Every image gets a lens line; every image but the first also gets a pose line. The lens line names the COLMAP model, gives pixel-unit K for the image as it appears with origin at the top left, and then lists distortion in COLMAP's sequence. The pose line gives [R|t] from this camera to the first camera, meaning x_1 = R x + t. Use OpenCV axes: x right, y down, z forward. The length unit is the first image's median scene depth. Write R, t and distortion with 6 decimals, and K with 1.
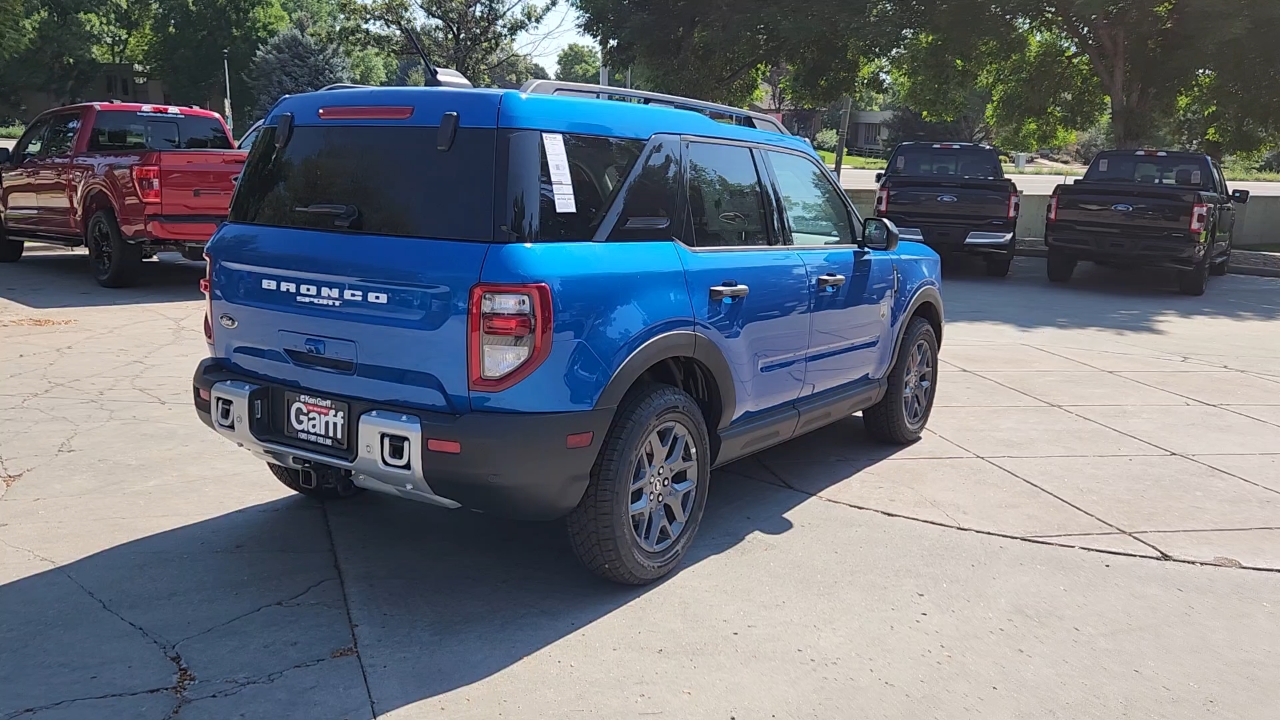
lens RADIAL K [[1092.0, 0, 619.0], [0, 1092.0, 362.2], [0, 0, 1]] dist [0.020836, 0.002227]
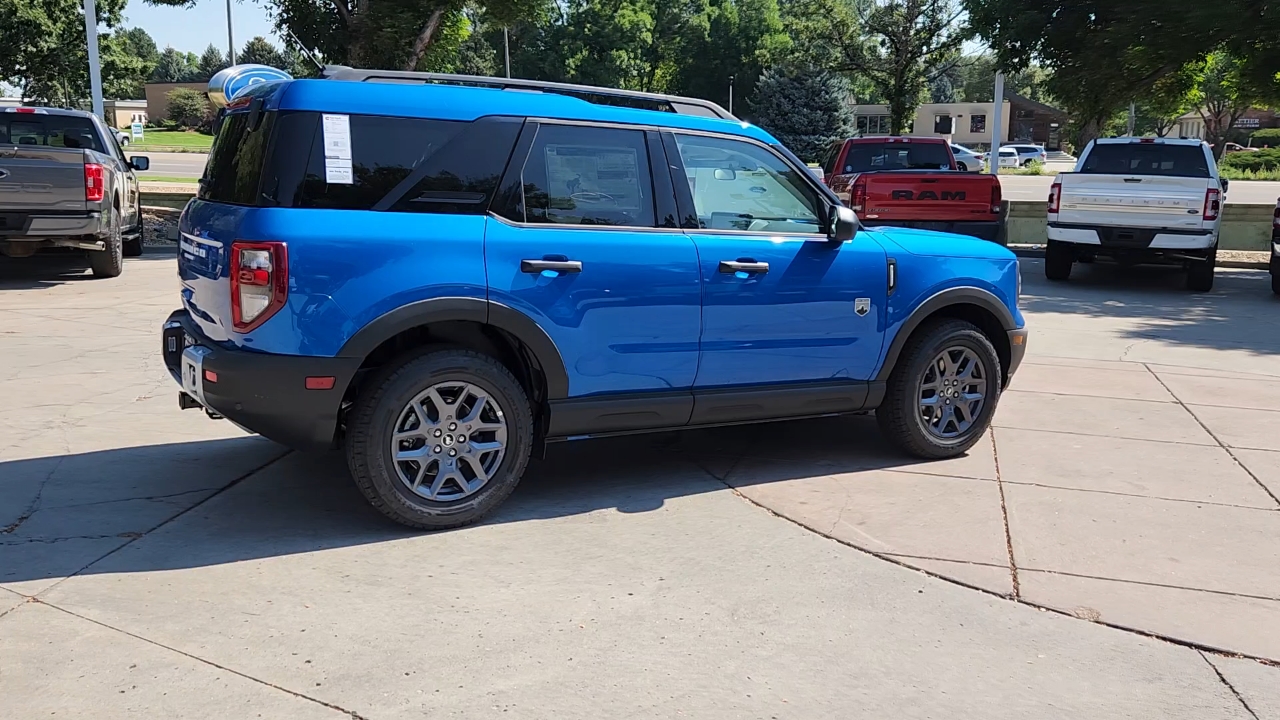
lens RADIAL K [[1092.0, 0, 620.2], [0, 1092.0, 360.7], [0, 0, 1]] dist [0.020836, 0.002227]
pose [[0.894415, 0.070179, -0.441698, 0.654701], [-0.078705, 0.996897, -0.000983, 0.022116], [0.440259, 0.035643, 0.897163, 0.103572]]
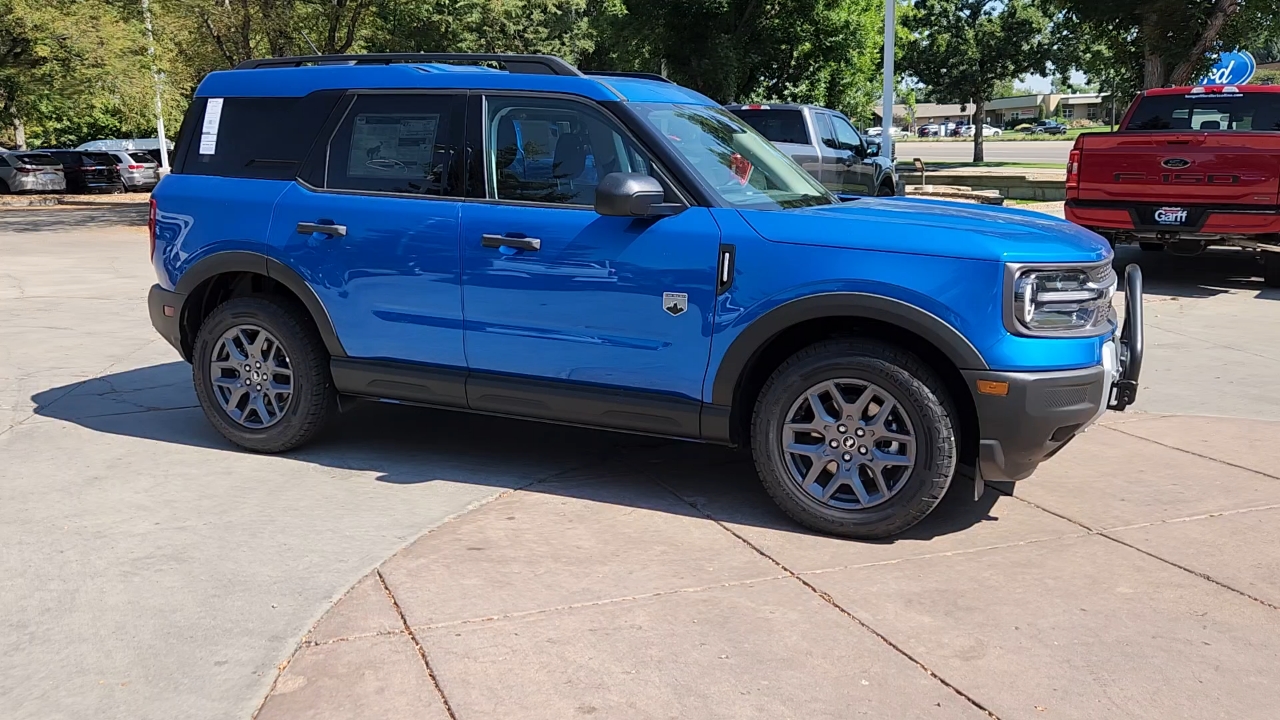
lens RADIAL K [[1092.0, 0, 620.2], [0, 1092.0, 351.9], [0, 0, 1]] dist [0.020836, 0.002227]
pose [[0.180734, 0.152265, -0.971674, 1.310162], [-0.170421, 0.977848, 0.121534, -0.135302], [0.968655, 0.143628, 0.202680, 1.139045]]
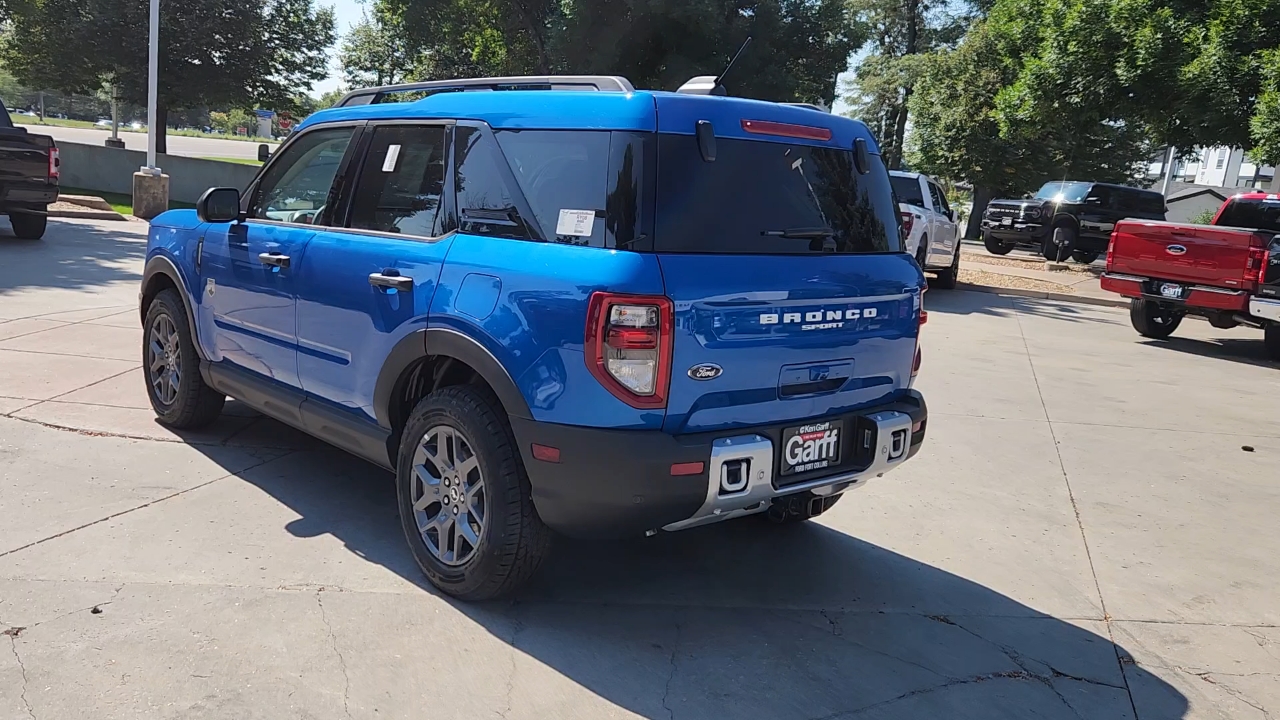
lens RADIAL K [[1092.0, 0, 628.9], [0, 1092.0, 362.6], [0, 0, 1]] dist [0.020836, 0.002227]
pose [[0.254145, -0.178075, 0.950631, -1.154751], [0.108055, 0.981978, 0.155059, -0.178799], [-0.961111, 0.063313, 0.268807, 0.830034]]
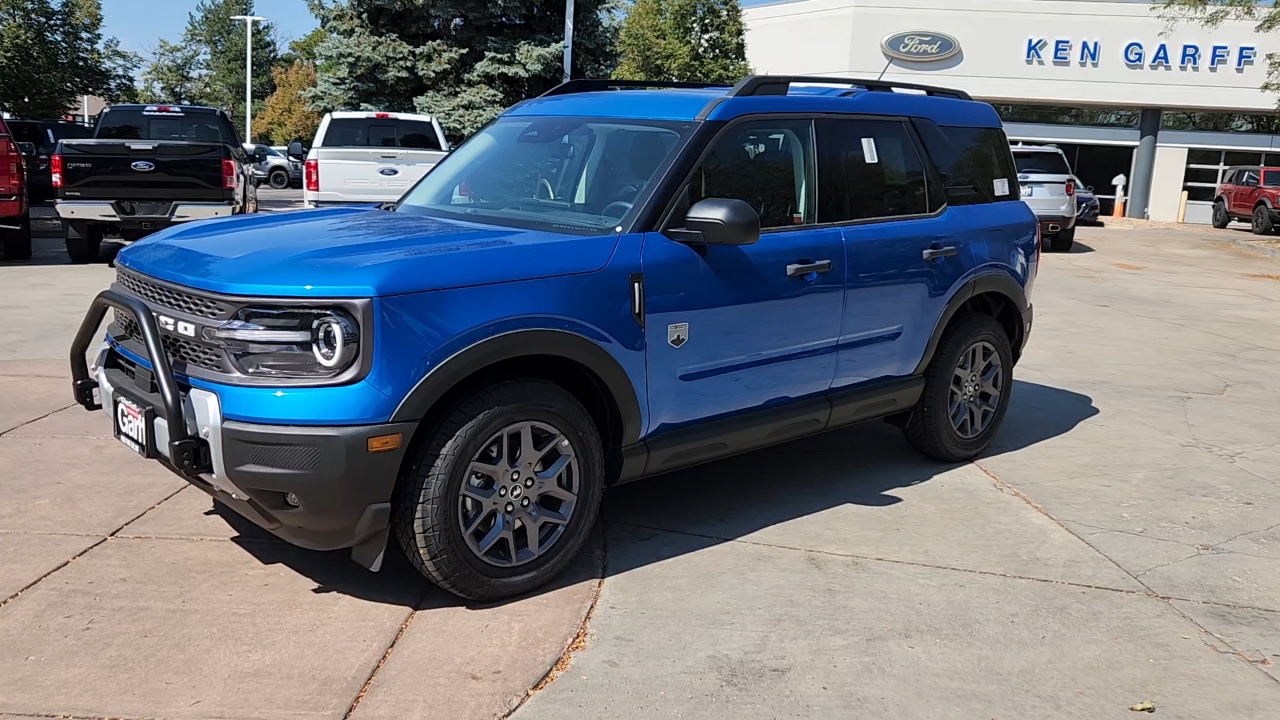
lens RADIAL K [[1092.0, 0, 635.4], [0, 1092.0, 353.7], [0, 0, 1]] dist [0.020836, 0.002227]
pose [[-0.968218, -0.106910, 0.226105, -0.228609], [-0.019465, 0.933504, 0.358038, -0.444889], [-0.249348, 0.342258, -0.905917, 2.514882]]
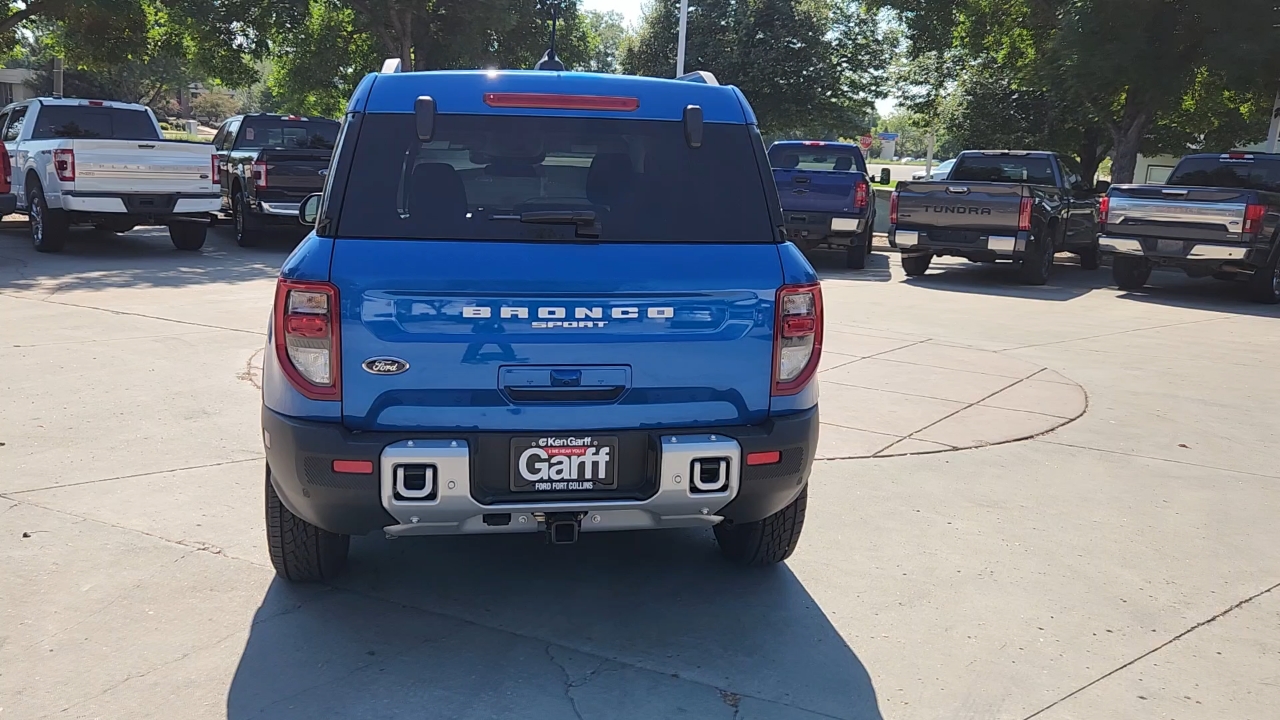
lens RADIAL K [[1092.0, 0, 633.8], [0, 1092.0, 365.3], [0, 0, 1]] dist [0.020836, 0.002227]
pose [[0.727932, -0.135651, 0.672096, -0.746067], [0.114128, 0.990531, 0.076312, -0.076692], [-0.676084, 0.021155, 0.736521, 0.312020]]
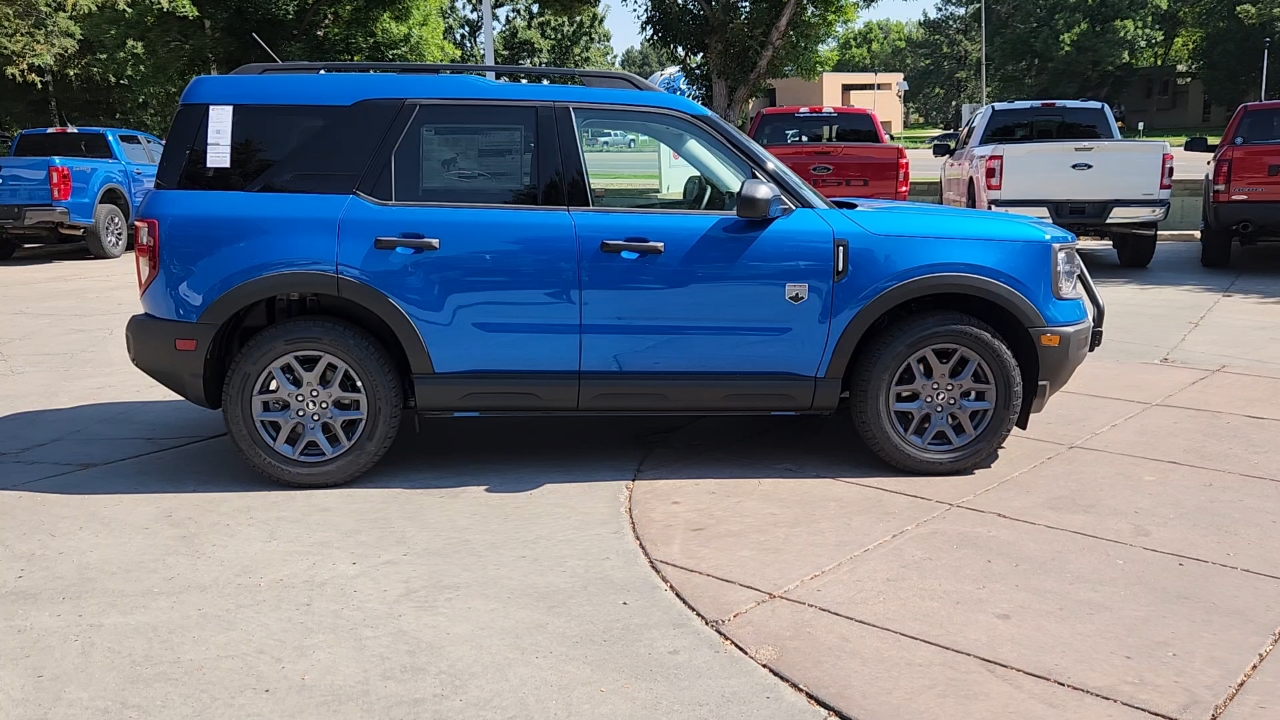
lens RADIAL K [[1092.0, 0, 623.1], [0, 1092.0, 355.9], [0, 0, 1]] dist [0.020836, 0.002227]
pose [[0.612461, 0.109635, -0.782861, 1.130787], [-0.118347, 0.991891, 0.046321, -0.031349], [0.781592, 0.064280, 0.620470, 0.533859]]
